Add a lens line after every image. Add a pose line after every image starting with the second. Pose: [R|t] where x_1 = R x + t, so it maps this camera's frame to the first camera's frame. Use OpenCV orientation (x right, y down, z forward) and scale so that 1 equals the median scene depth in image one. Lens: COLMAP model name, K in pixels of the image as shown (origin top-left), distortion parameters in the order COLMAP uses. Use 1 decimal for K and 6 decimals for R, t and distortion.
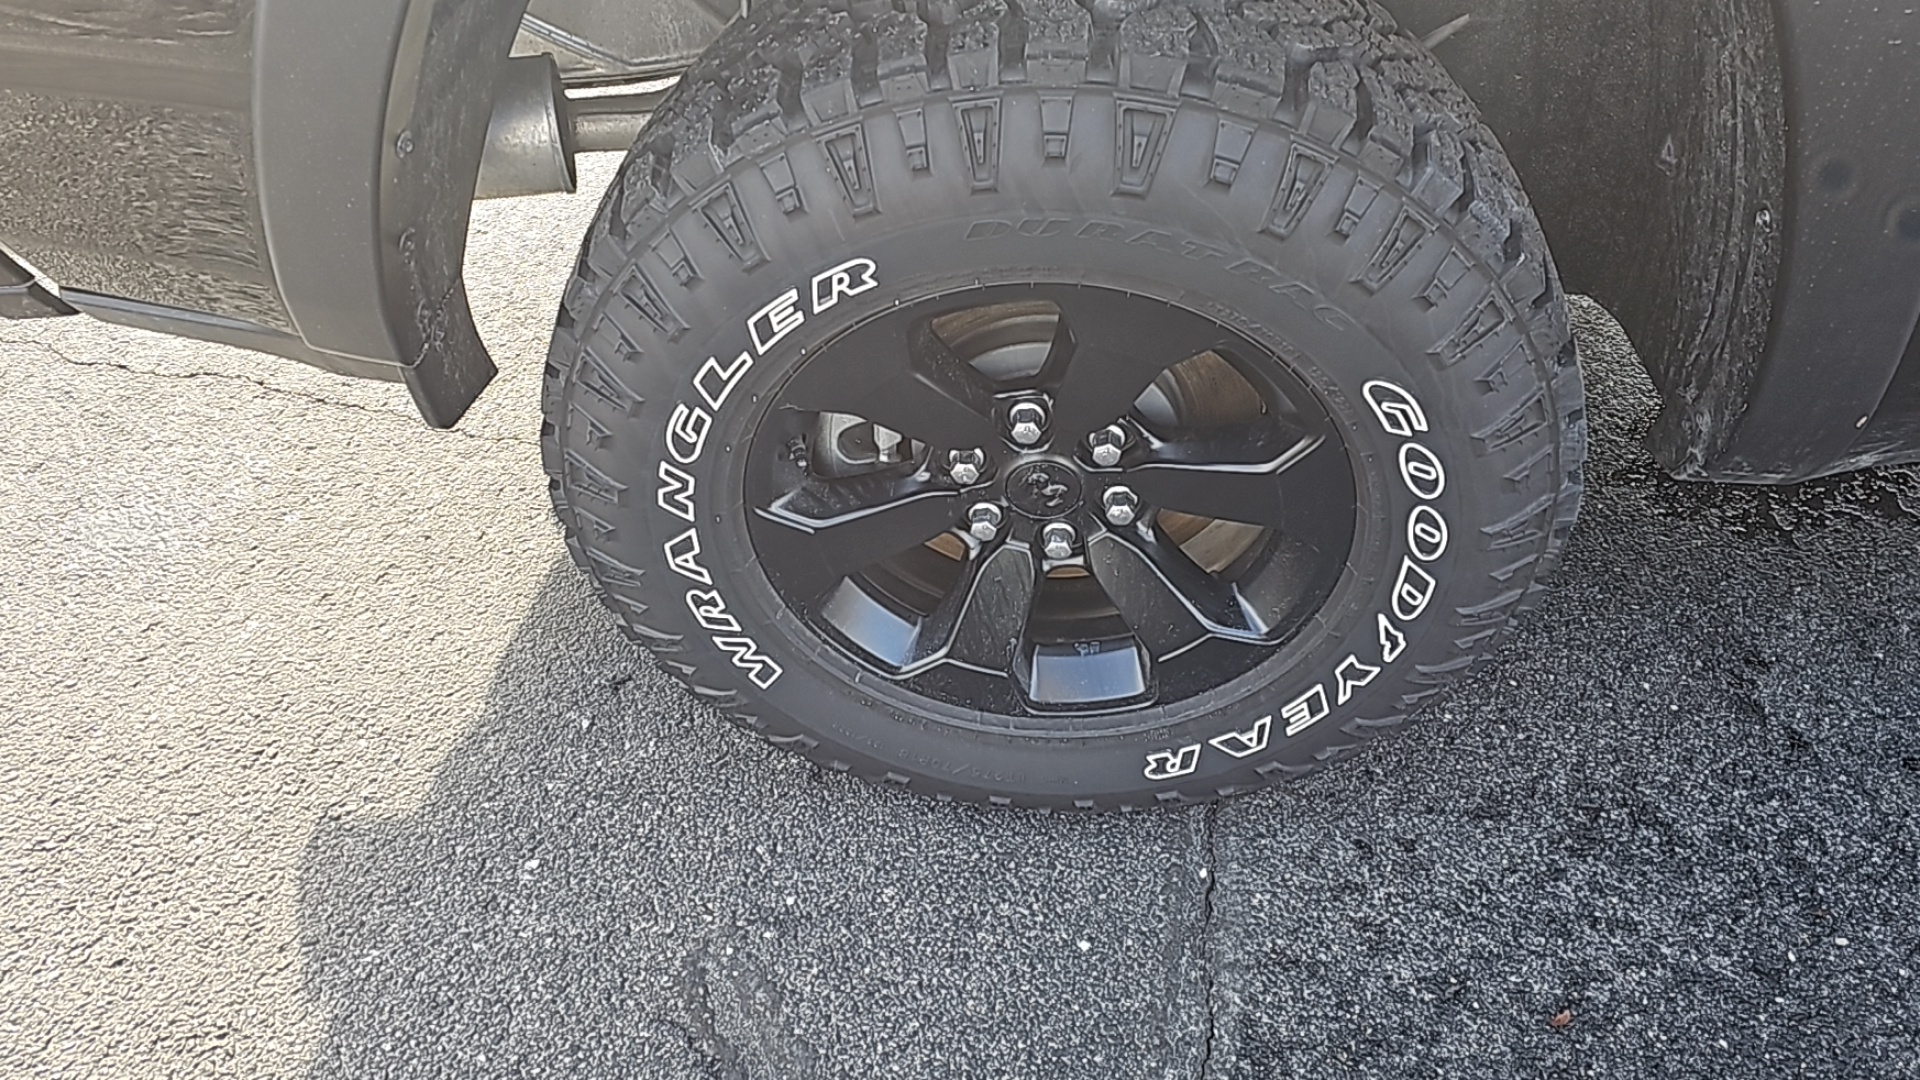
lens RADIAL K [[1376.0, 0, 942.3], [0, 1376.0, 555.0], [0, 0, 1]] dist [0.083635, -0.068550]
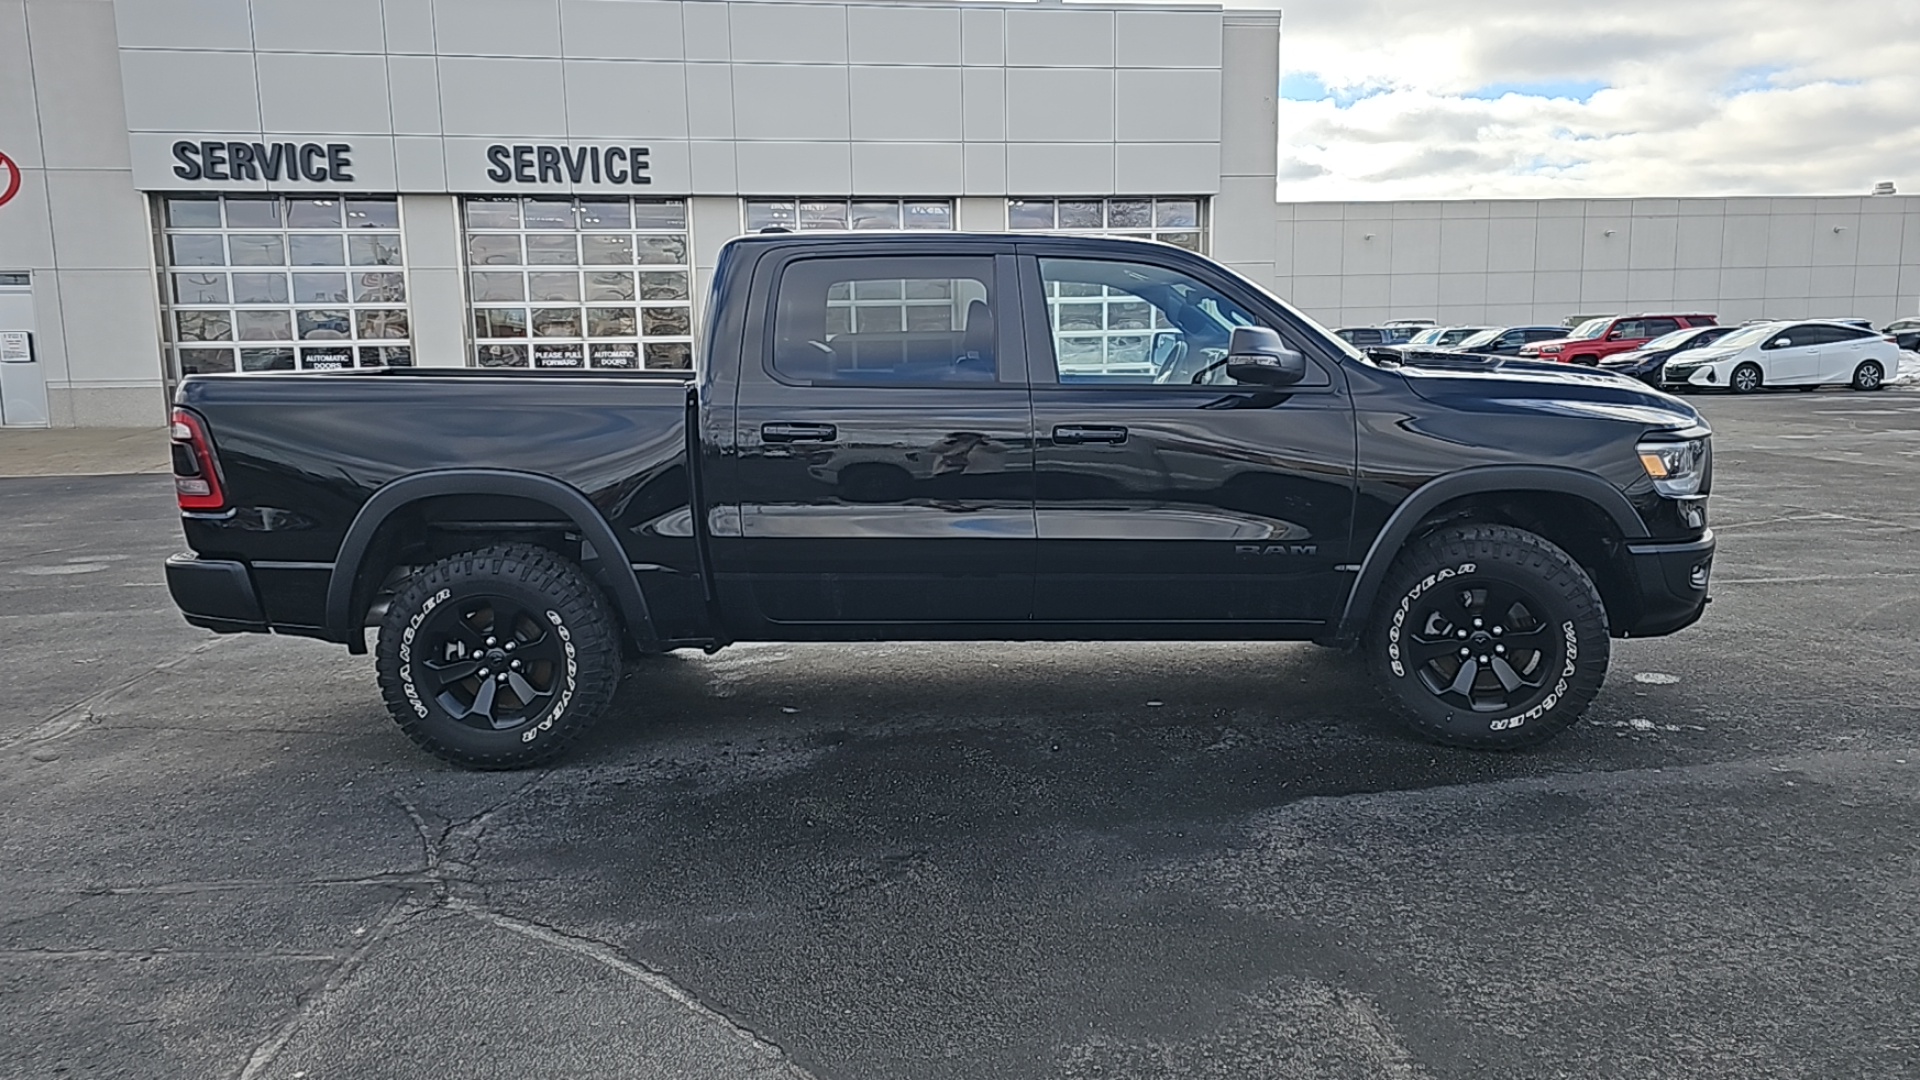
lens RADIAL K [[1392.3, 0, 962.1], [0, 1392.3, 558.1], [0, 0, 1]] dist [0.059168, -0.040289]
pose [[0.994486, -0.016050, 0.103634, 1.102584], [0.074901, 0.800372, -0.594806, 2.474253], [-0.073399, 0.599289, 0.797161, -2.859482]]
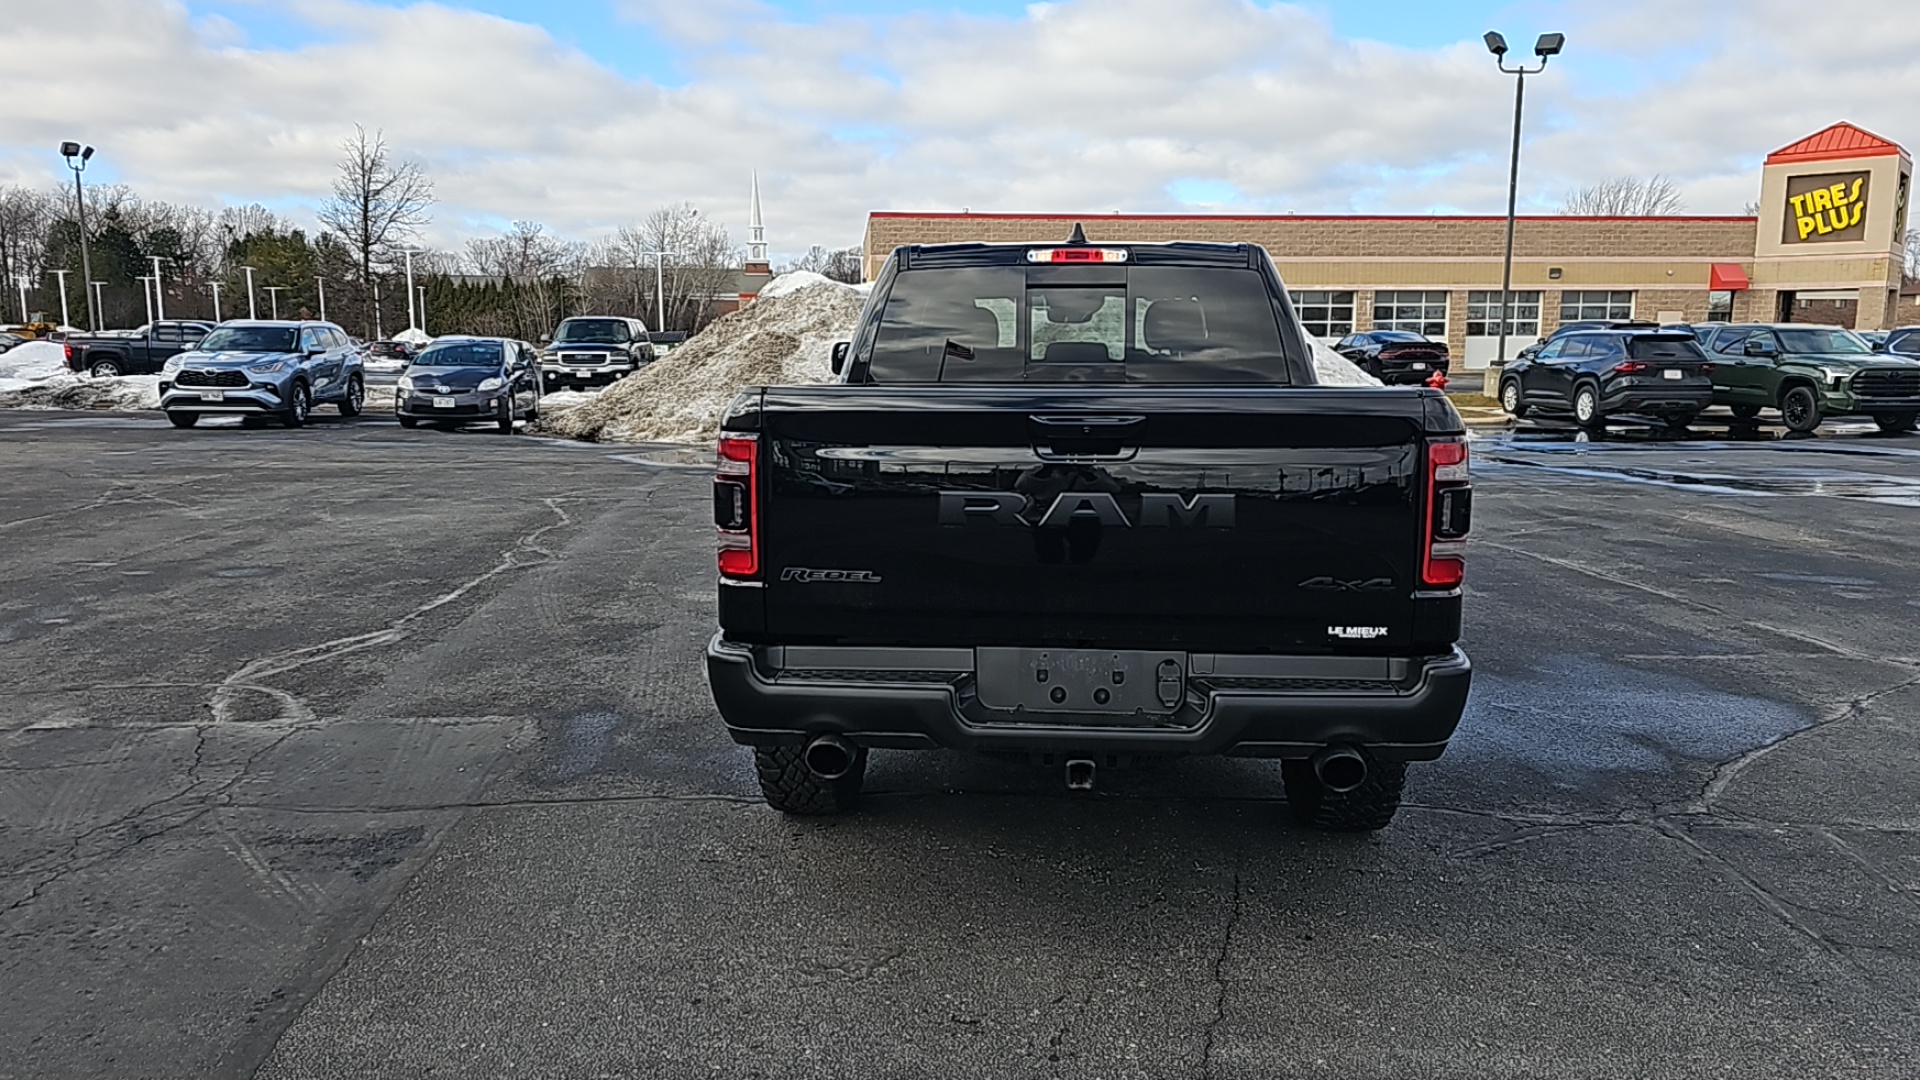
lens RADIAL K [[1406.6, 0, 960.0], [0, 1406.6, 540.0], [0, 0, 1]] dist [0.079868, -0.068305]
pose [[-0.068202, -0.120155, 0.990410, -3.821237], [0.709404, 0.692173, 0.132825, -1.720202], [-0.701494, 0.711660, 0.038031, 1.347233]]
